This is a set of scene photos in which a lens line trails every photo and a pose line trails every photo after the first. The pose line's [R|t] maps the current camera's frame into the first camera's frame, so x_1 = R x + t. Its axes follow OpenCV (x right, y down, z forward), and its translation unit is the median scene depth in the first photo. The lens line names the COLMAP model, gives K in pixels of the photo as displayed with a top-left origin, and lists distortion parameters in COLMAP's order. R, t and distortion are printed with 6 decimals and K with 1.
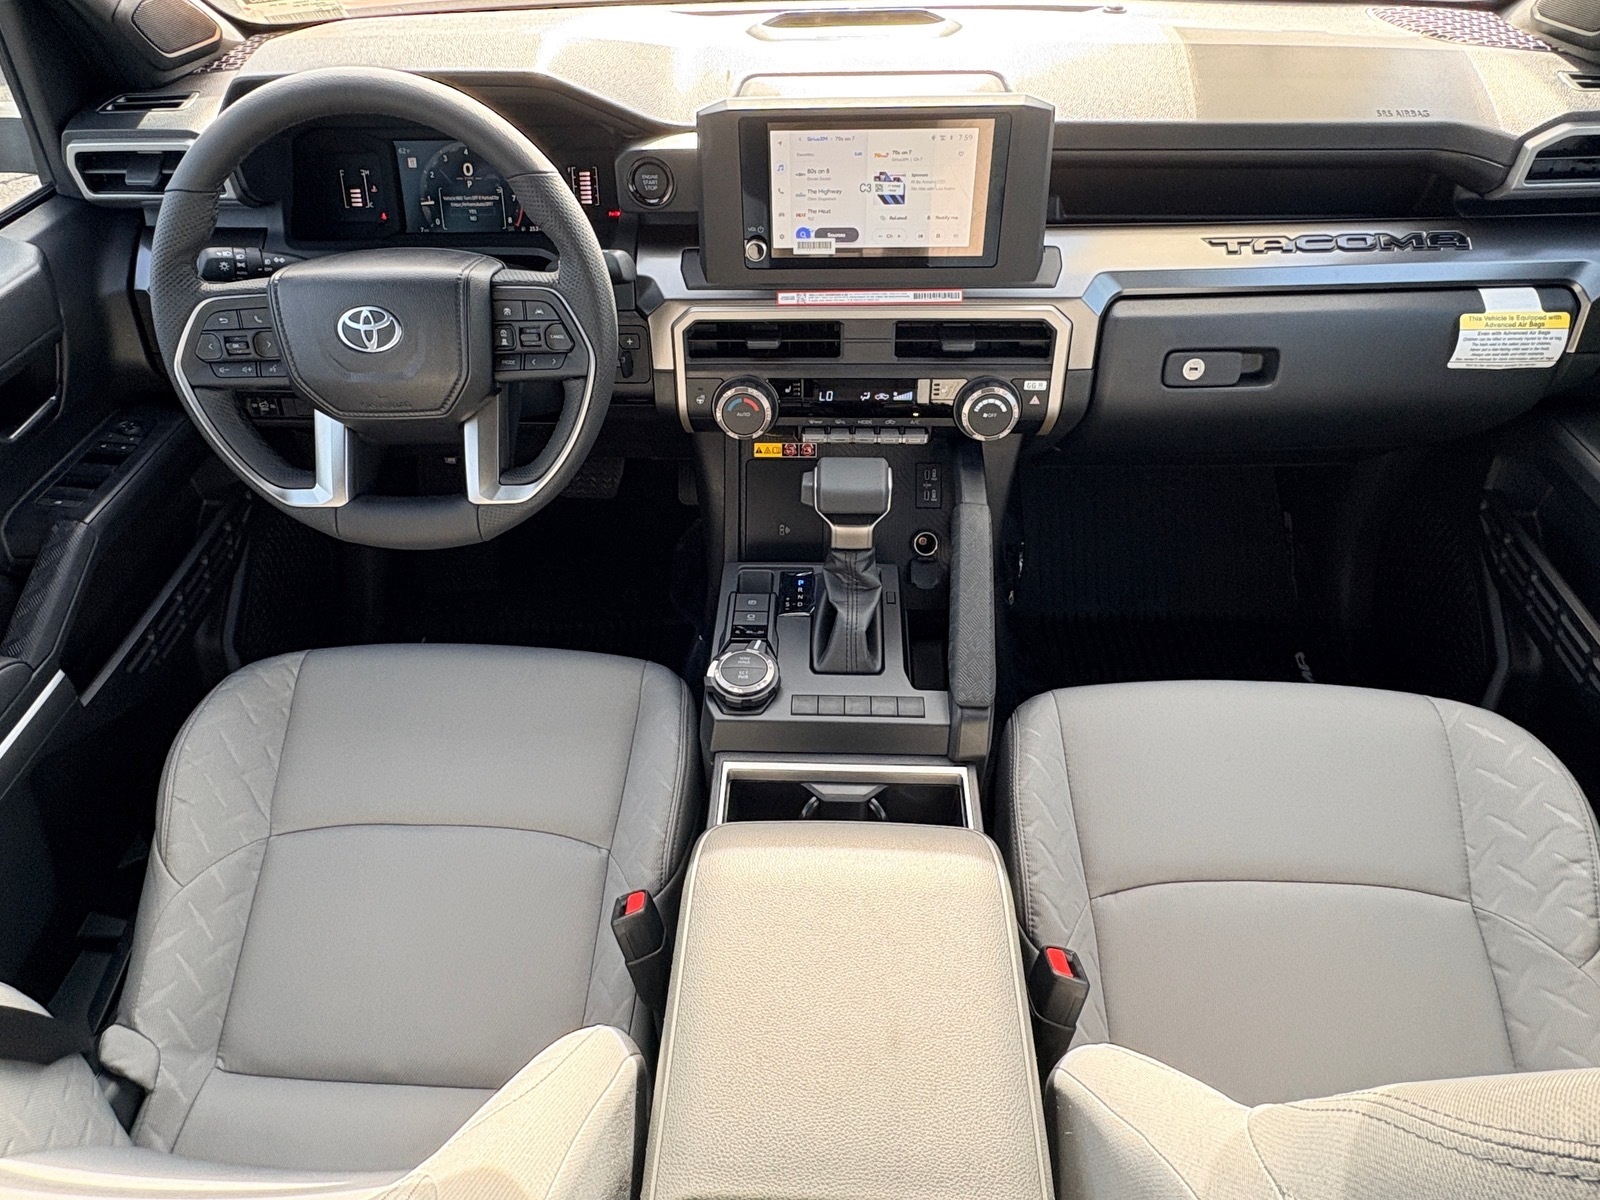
lens RADIAL K [[1005.0, 0, 784.8], [0, 1005.0, 591.3], [0, 0, 1]] dist [-0.000089, 0.001119]
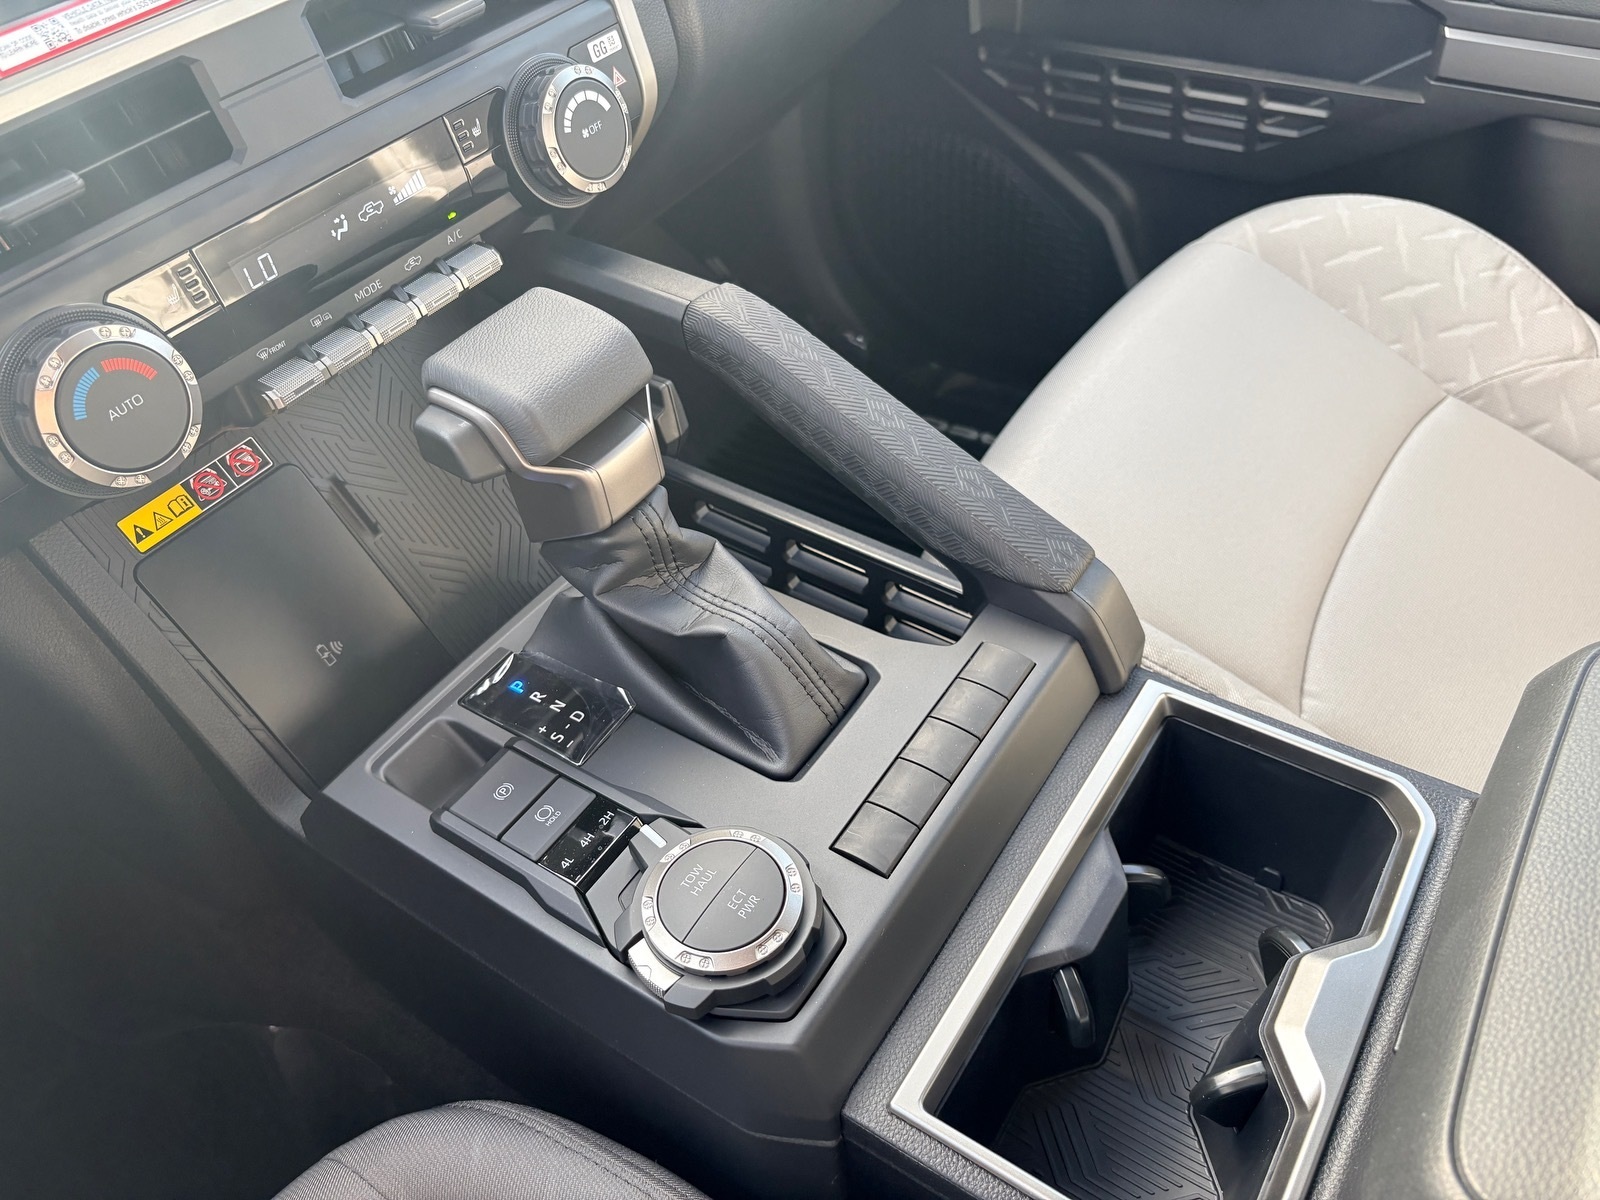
lens RADIAL K [[1246.0, 0, 793.2], [0, 1246.0, 577.4], [0, 0, 1]] dist [0.002013, 0.000725]
pose [[0.520789, -0.592431, 0.614658, -0.221965], [0.621779, 0.756587, 0.202405, -0.079345], [-0.584954, 0.276771, 0.762383, 0.576137]]
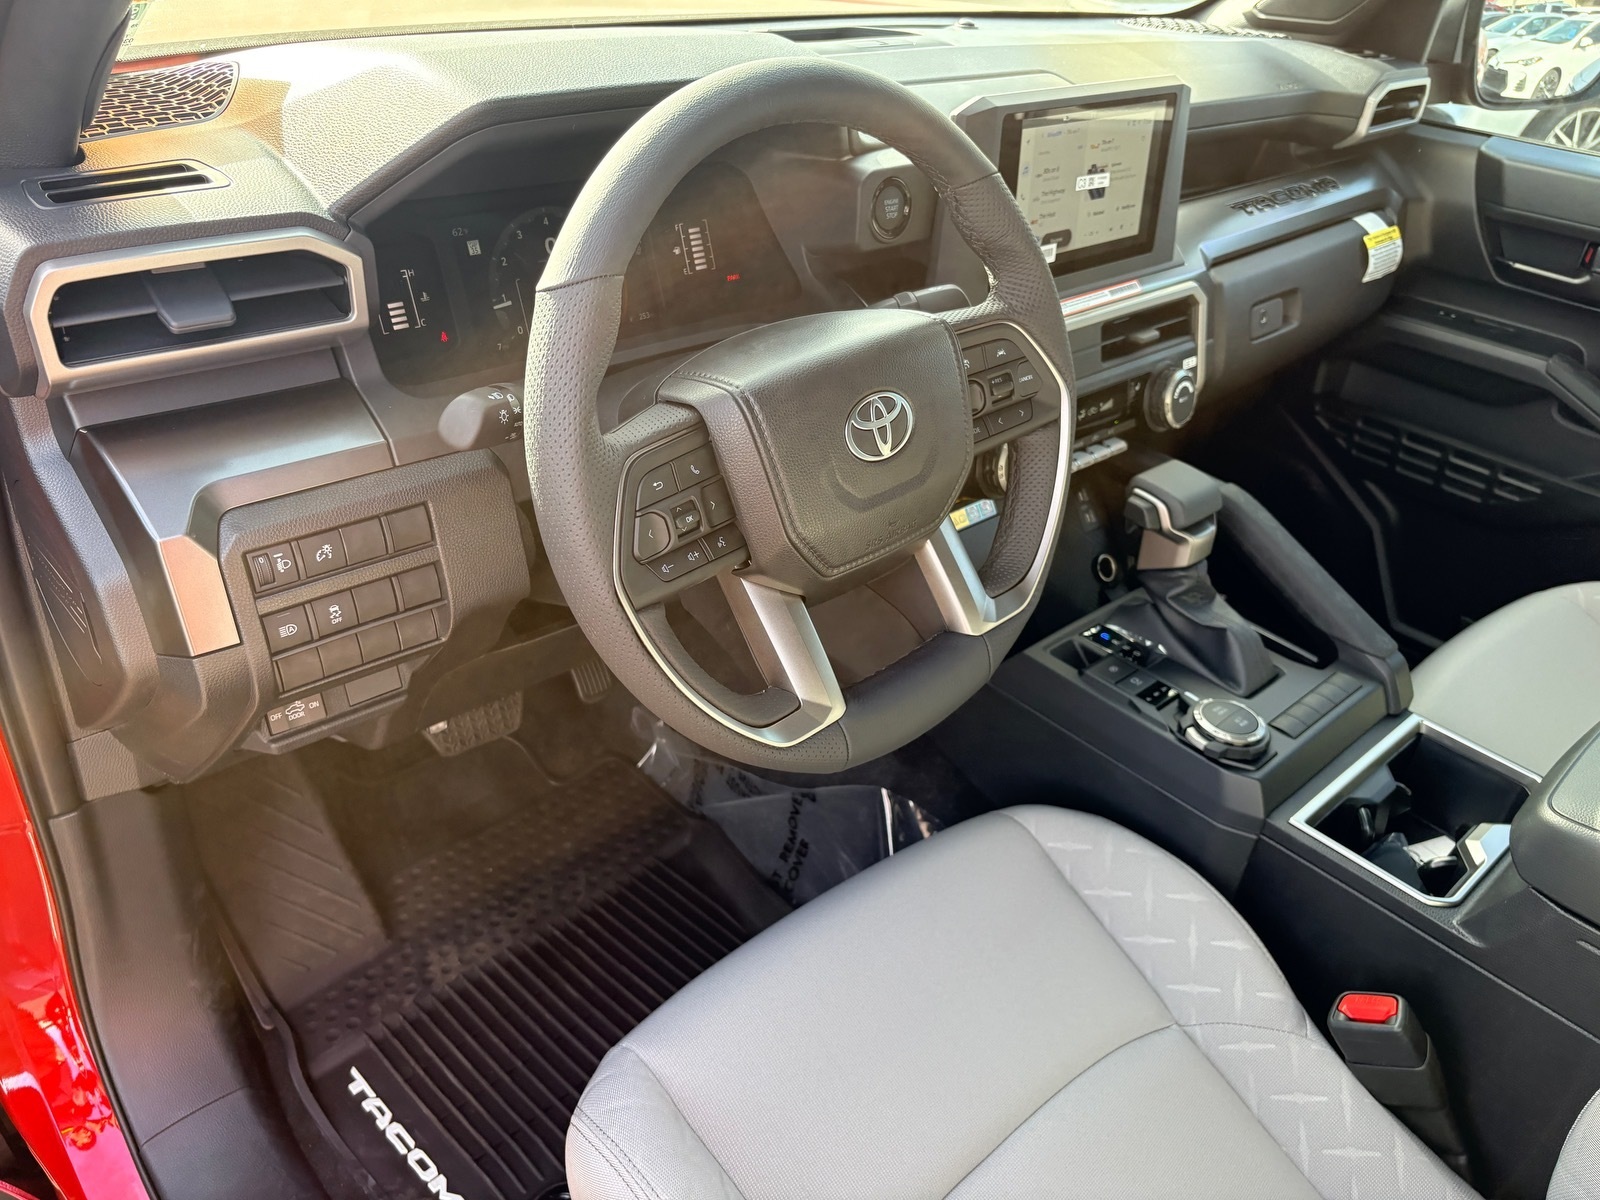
lens RADIAL K [[1221.7, 0, 800.0], [0, 1221.7, 600.0], [0, 0, 1]] dist [0.013647, -0.008995]
pose [[0.701100, -0.313045, 0.640673, -0.869225], [0.407740, 0.913098, -0.000039, -0.151289], [-0.584985, 0.261255, 0.767814, 0.373714]]
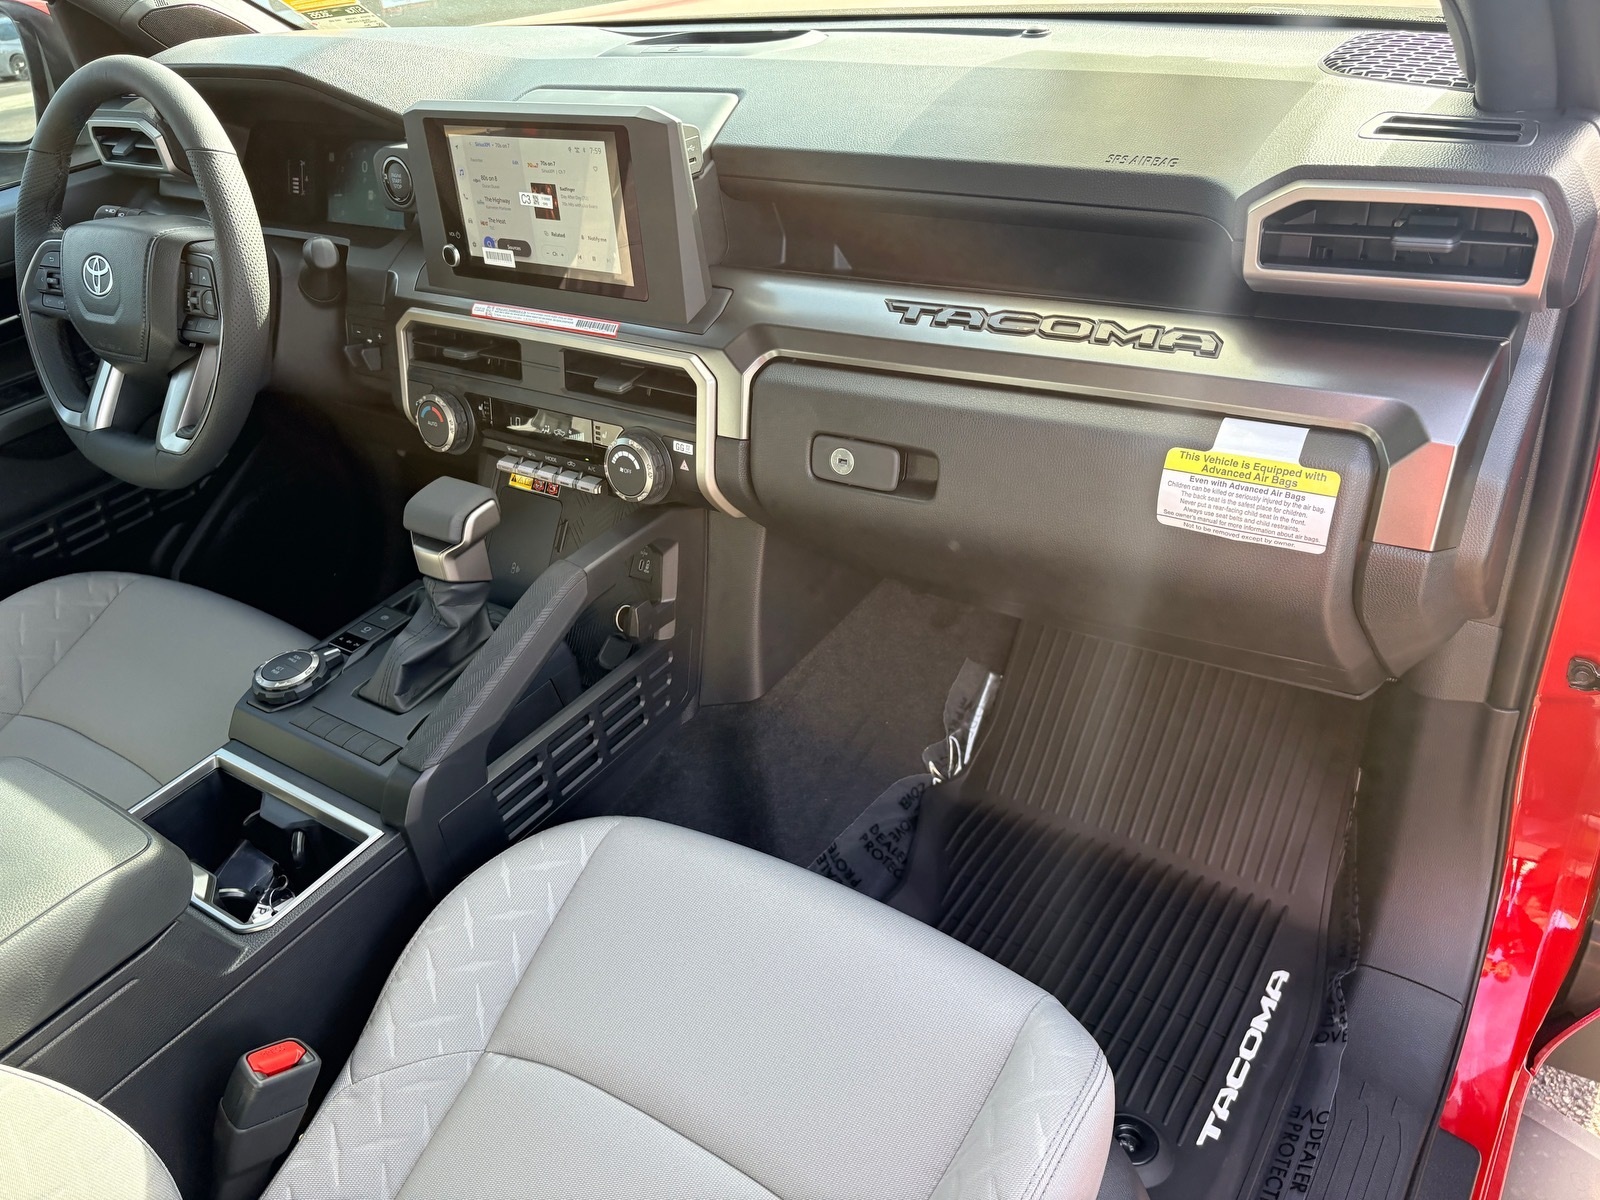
lens RADIAL K [[1210.3, 0, 780.6], [0, 1210.3, 600.9], [0, 0, 1]] dist [0.090128, -0.150108]
pose [[0.838446, 0.234526, -0.491941, 0.860384], [-0.291759, 0.955582, -0.041703, -0.065301], [0.460309, 0.178494, 0.869629, 0.184151]]
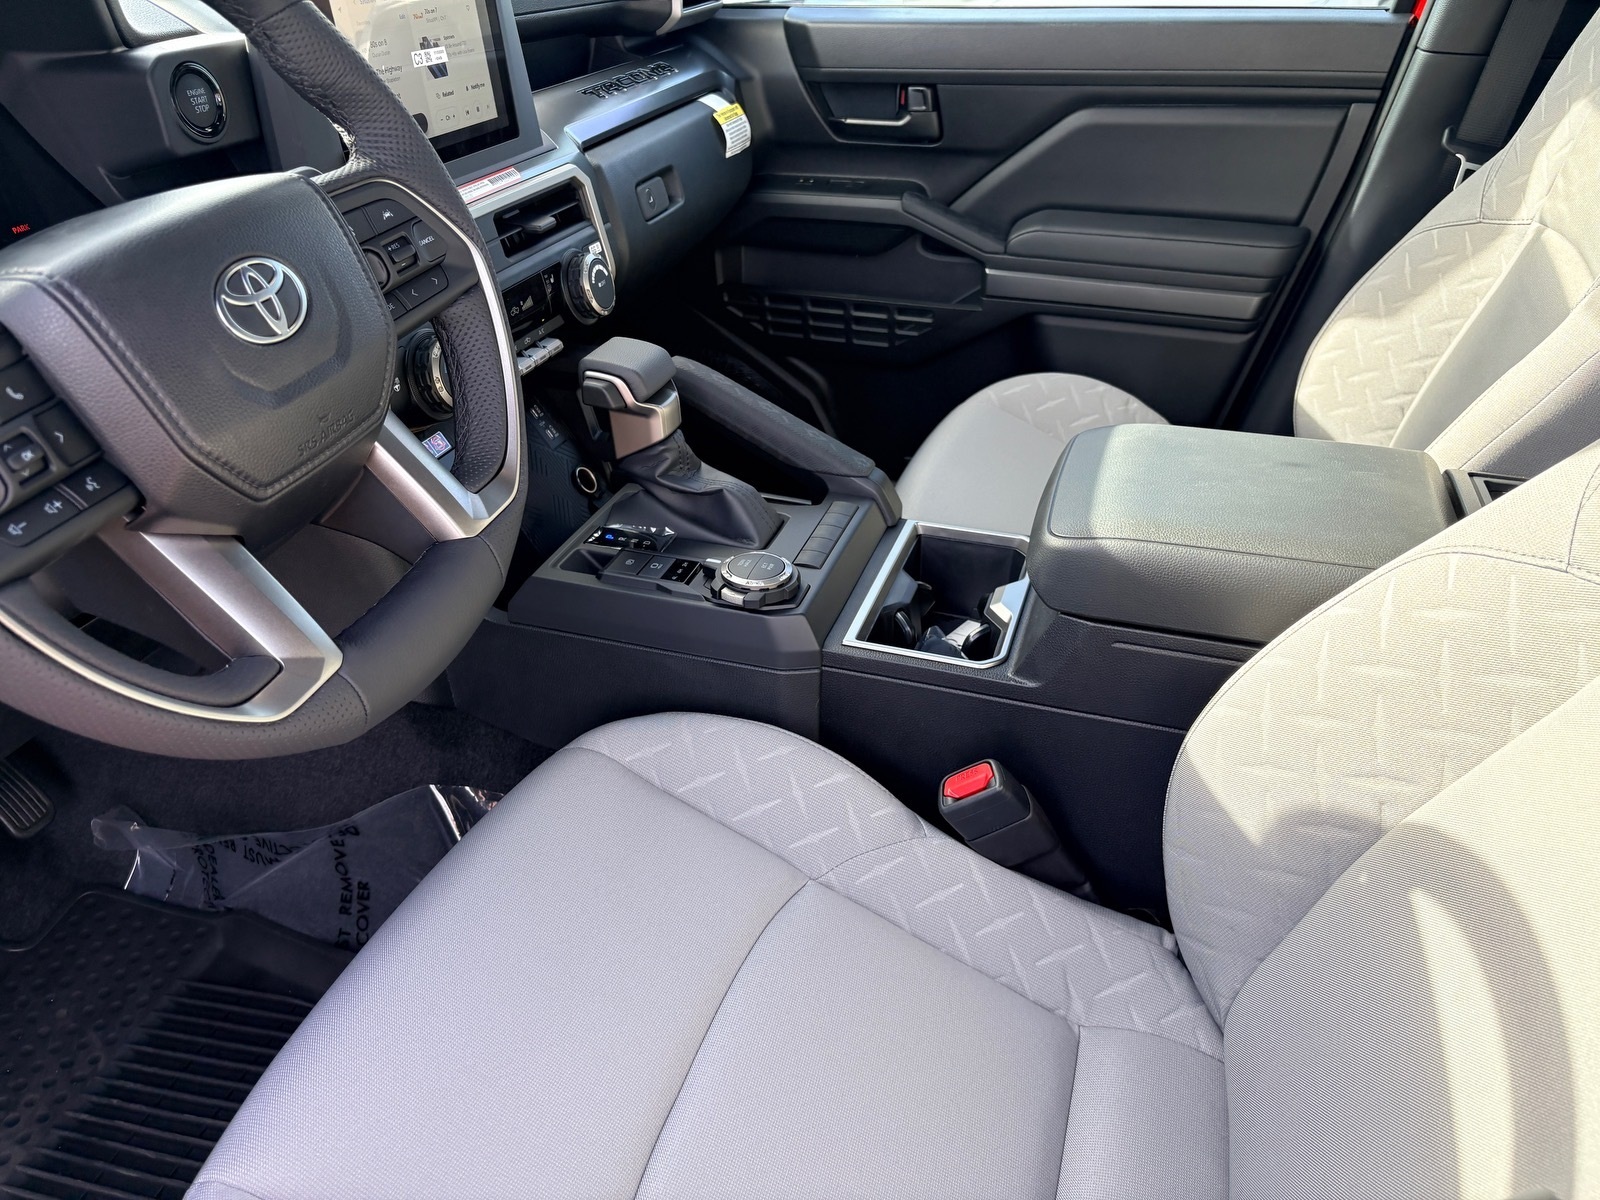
lens RADIAL K [[1215.7, 0, 815.5], [0, 1215.7, 609.4], [0, 0, 1]] dist [0.000068, -0.005508]
pose [[0.246809, -0.474044, 0.845203, -0.831453], [0.641686, 0.733520, 0.224025, -0.082296], [-0.726171, 0.487064, 0.485227, 0.474105]]
